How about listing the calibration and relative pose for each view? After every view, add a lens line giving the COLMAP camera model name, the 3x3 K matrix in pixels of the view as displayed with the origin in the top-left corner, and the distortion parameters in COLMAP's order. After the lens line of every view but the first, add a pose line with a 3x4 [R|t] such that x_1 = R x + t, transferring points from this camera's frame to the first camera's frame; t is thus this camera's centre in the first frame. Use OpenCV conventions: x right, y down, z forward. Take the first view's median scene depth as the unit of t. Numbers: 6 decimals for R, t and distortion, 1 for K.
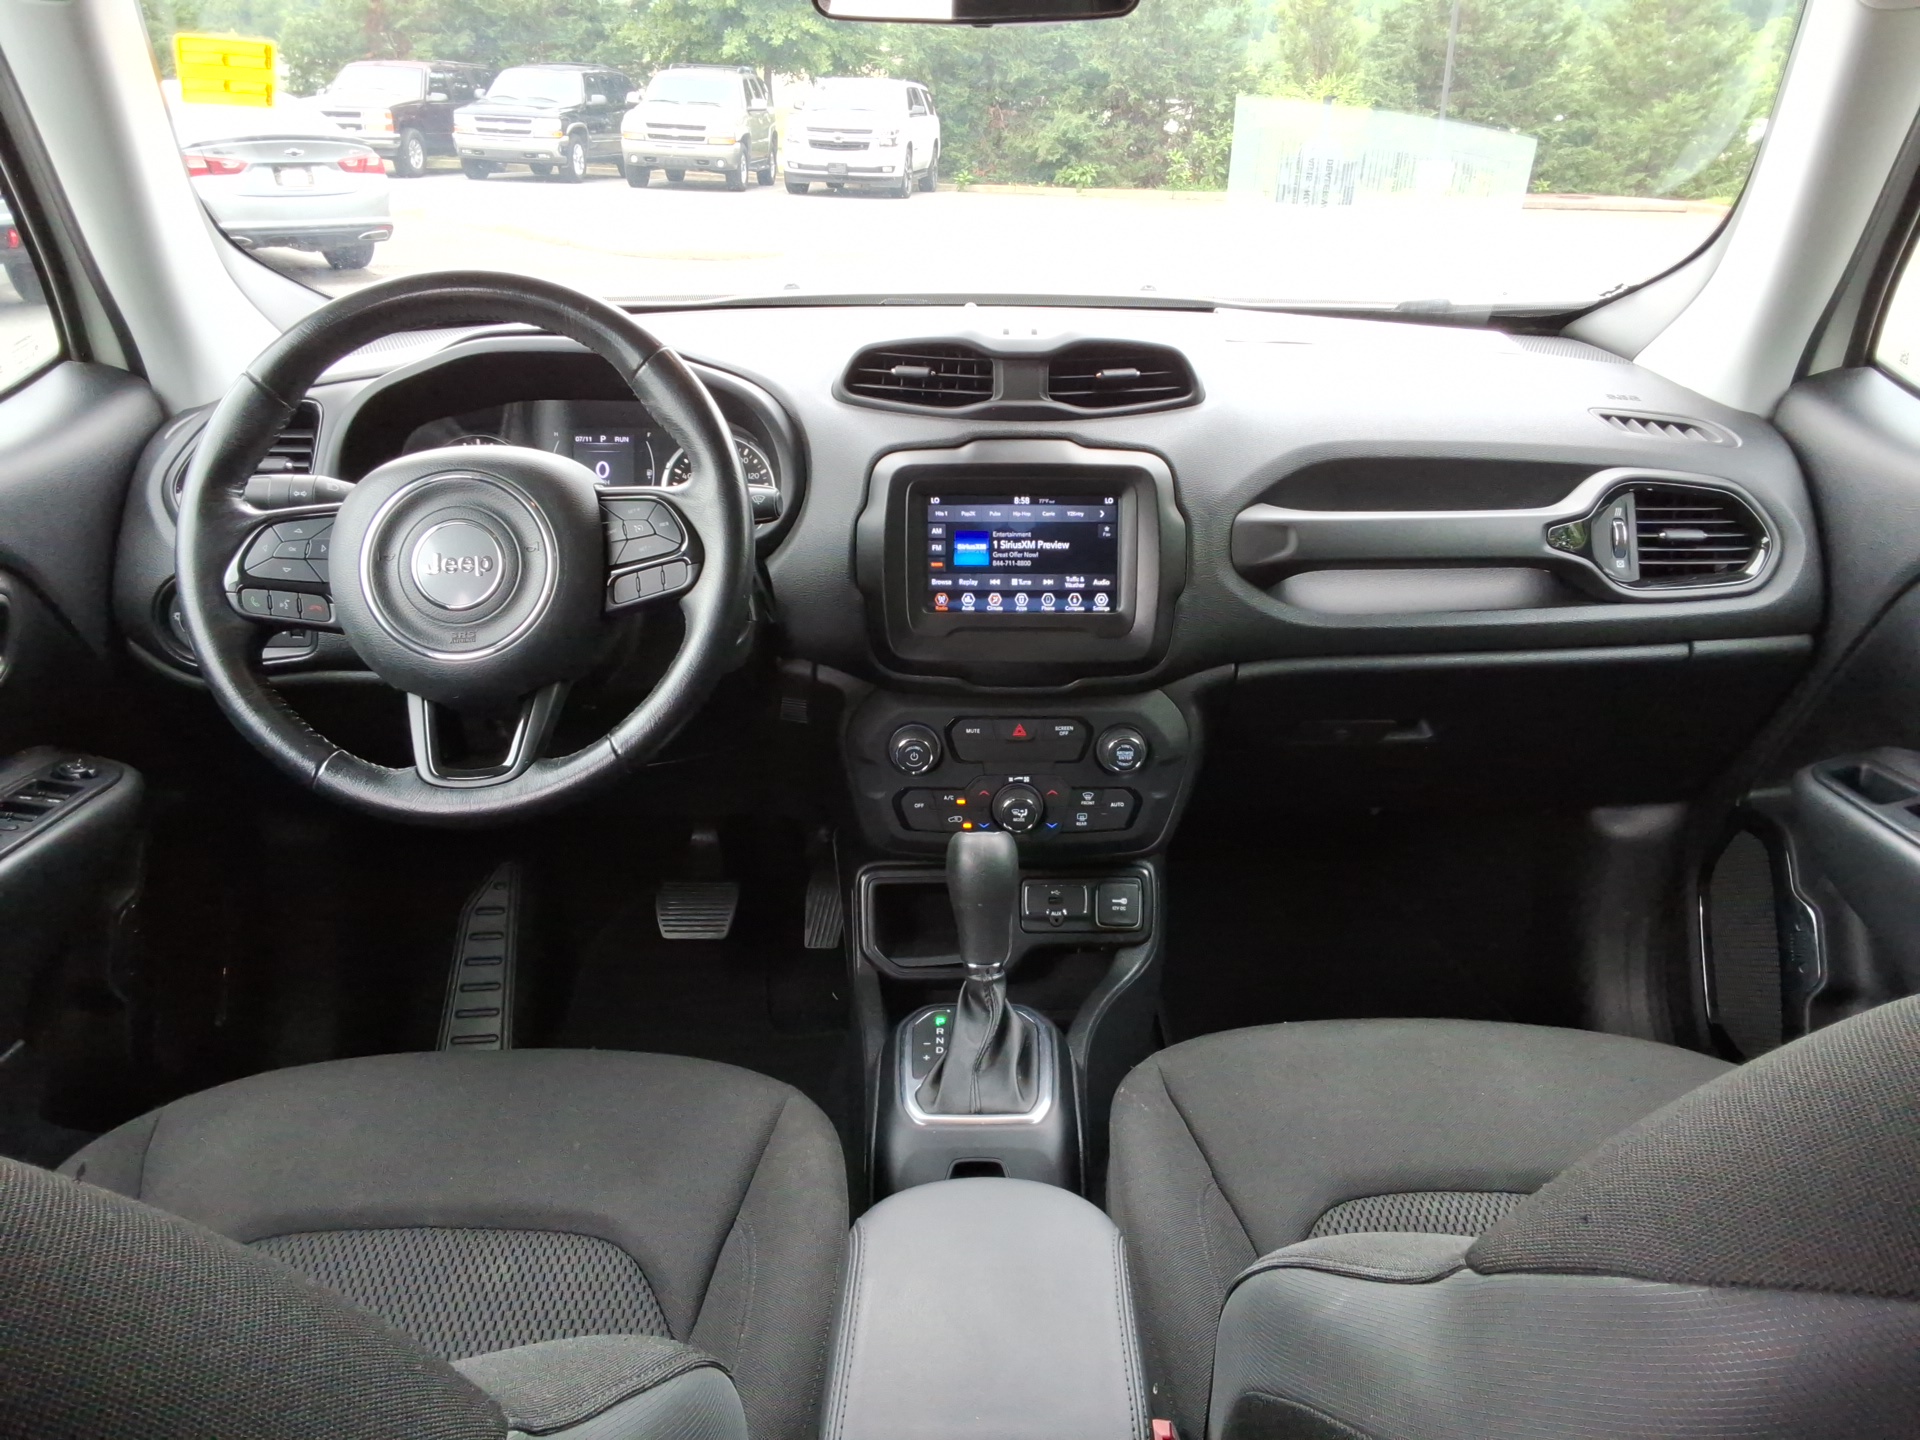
lens RADIAL K [[1536.0, 0, 973.9], [0, 1536.0, 707.8], [0, 0, 1]] dist [0.113569, -0.185277]
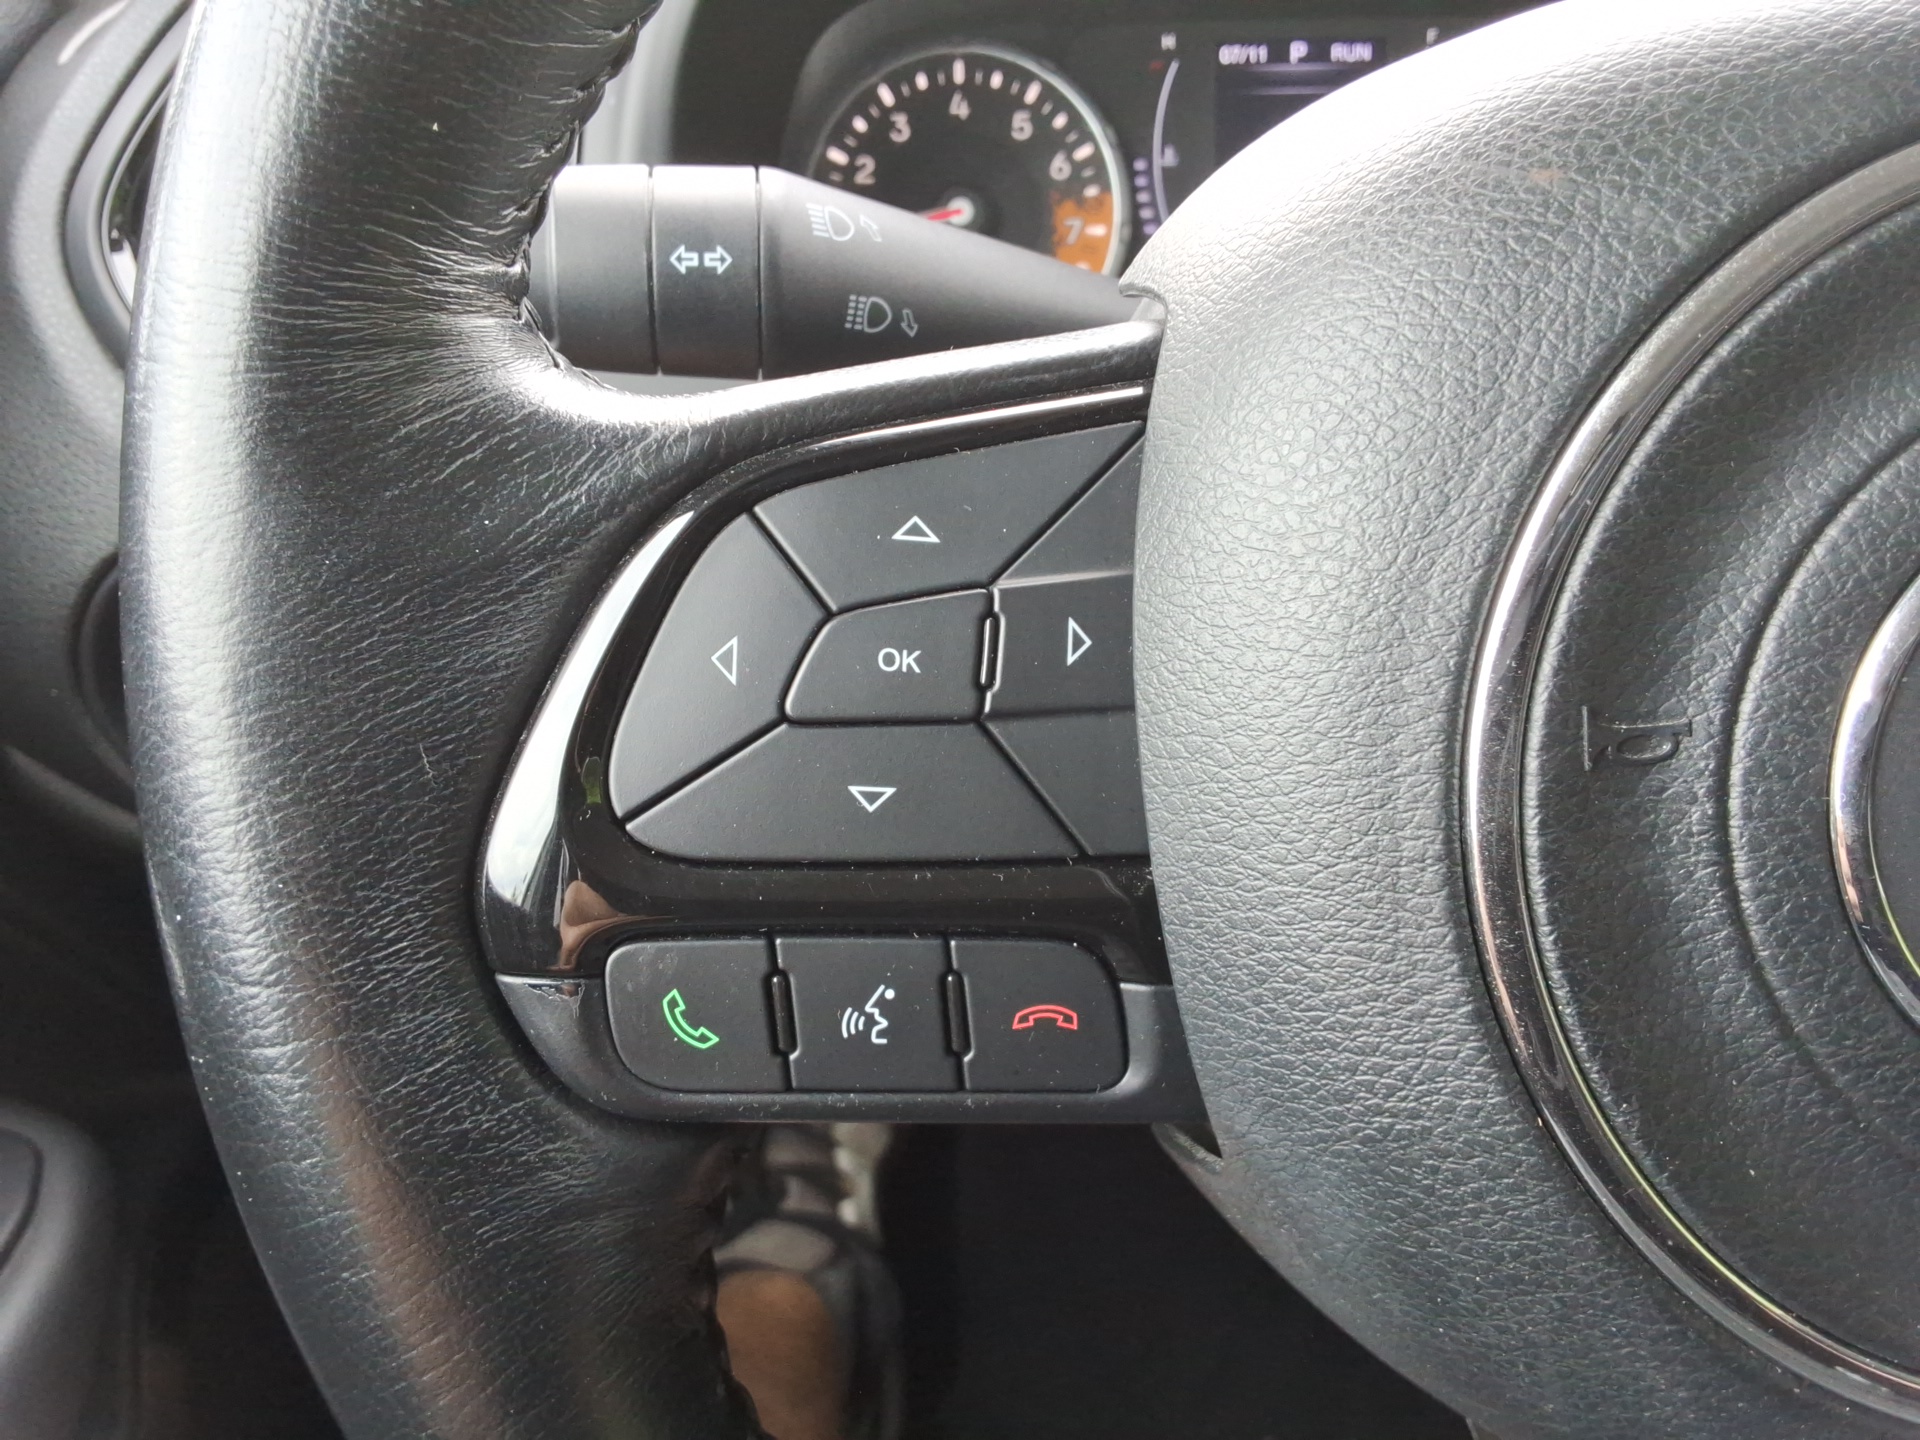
lens RADIAL K [[1548.9, 0, 963.0], [0, 1548.9, 704.7], [0, 0, 1]] dist [0.107742, -0.171347]
pose [[0.999845, -0.017520, -0.001517, -0.367060], [0.017522, 0.985189, 0.170576, -0.105001], [-0.001494, -0.170576, 0.985343, 0.724361]]
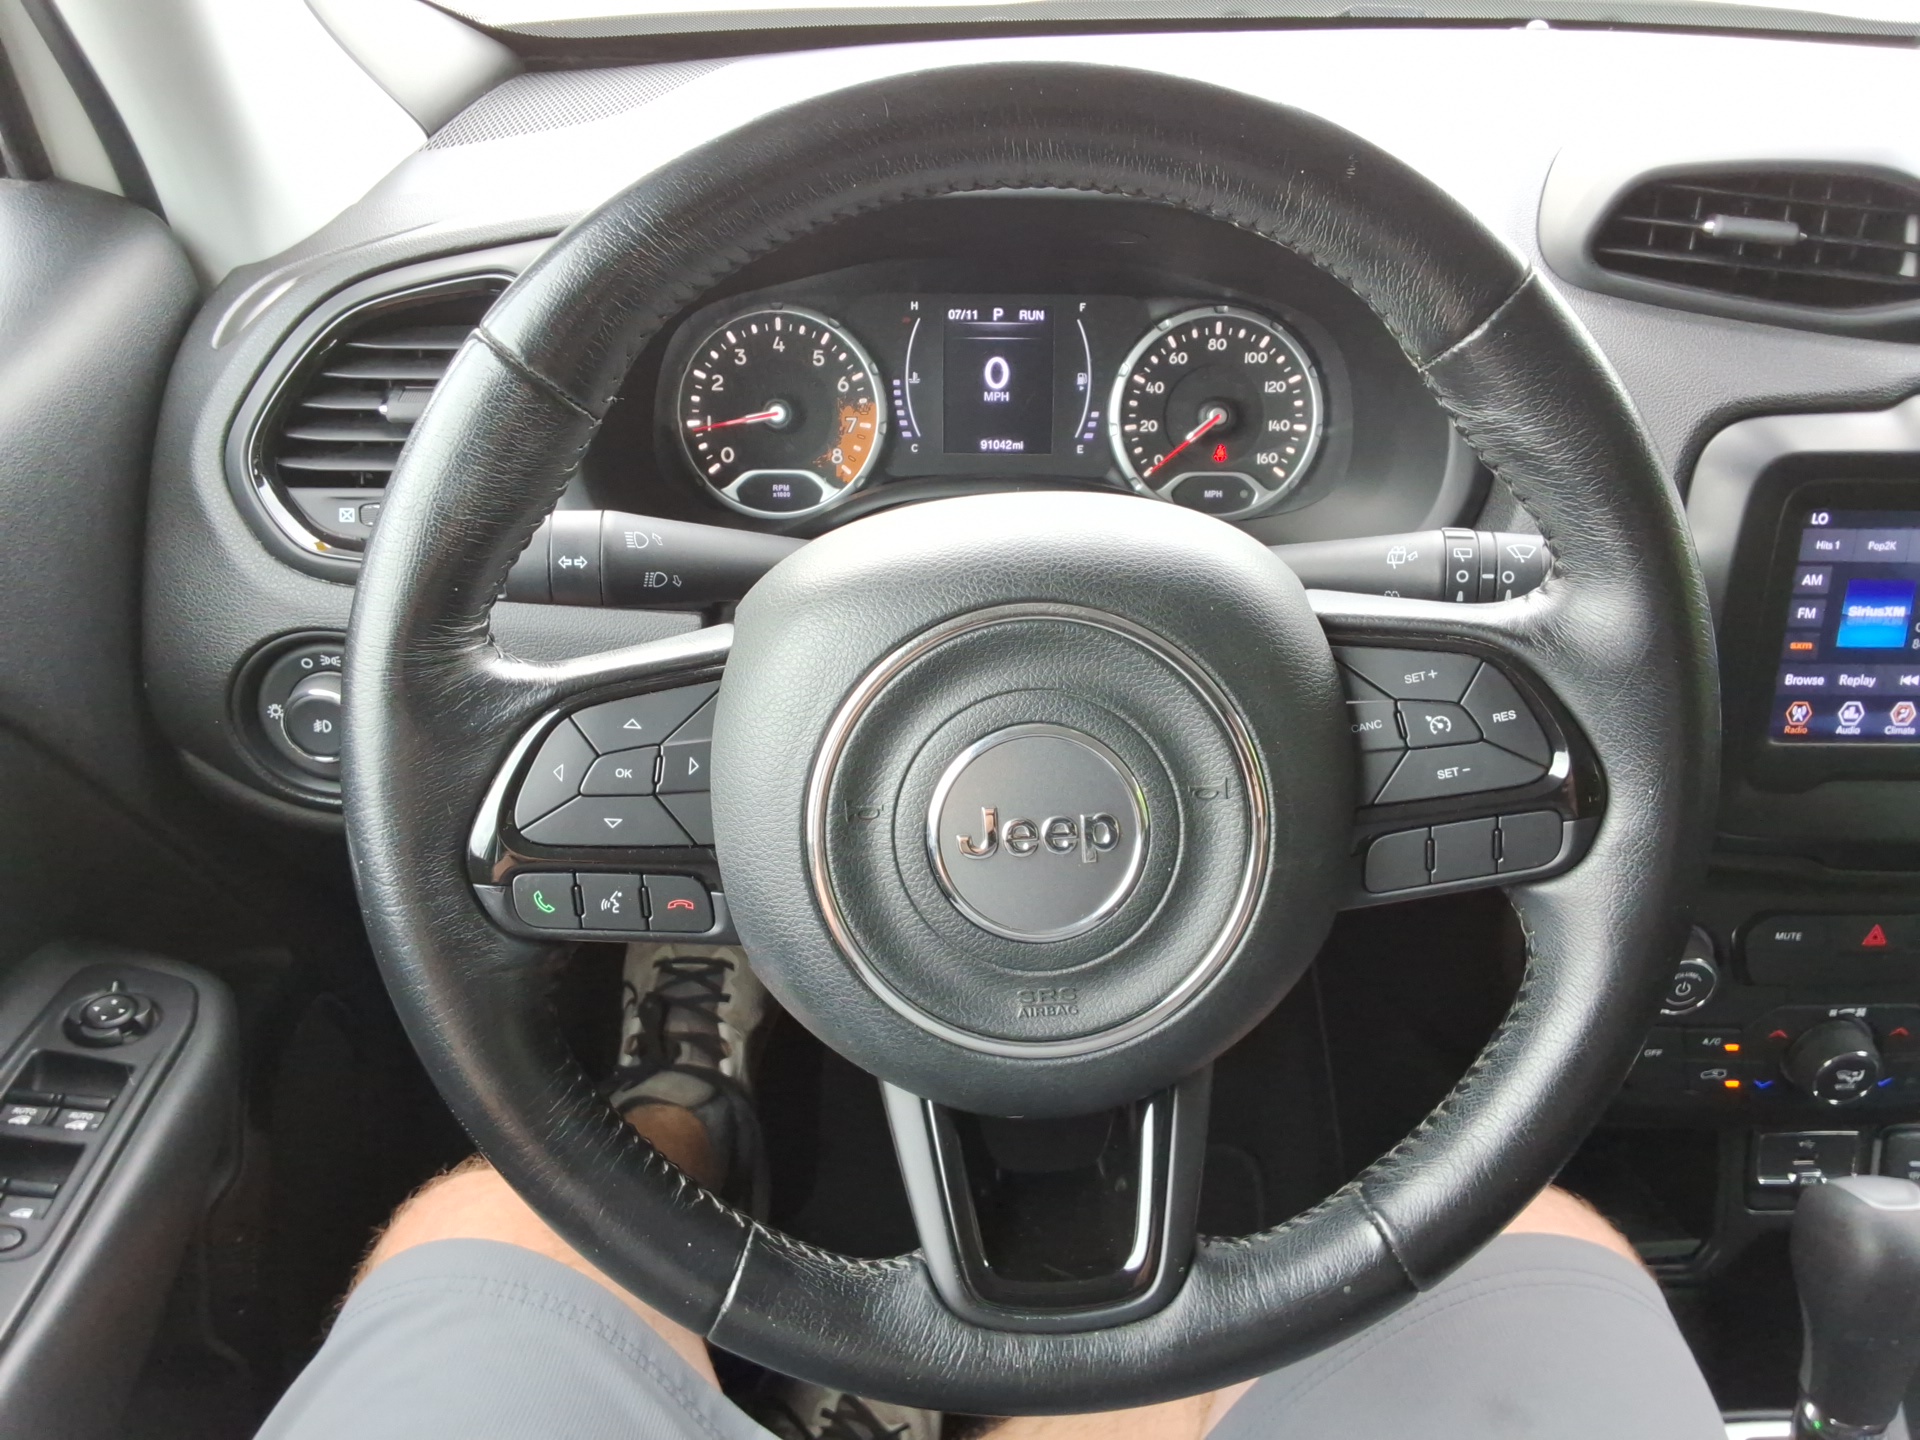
lens RADIAL K [[1538.2, 0, 974.1], [0, 1538.2, 704.1], [0, 0, 1]] dist [0.099467, -0.150949]
pose [[0.999770, 0.006657, 0.020373, -0.299646], [-0.010785, 0.977687, 0.209790, -0.177190], [-0.018521, -0.209962, 0.977534, 0.508676]]
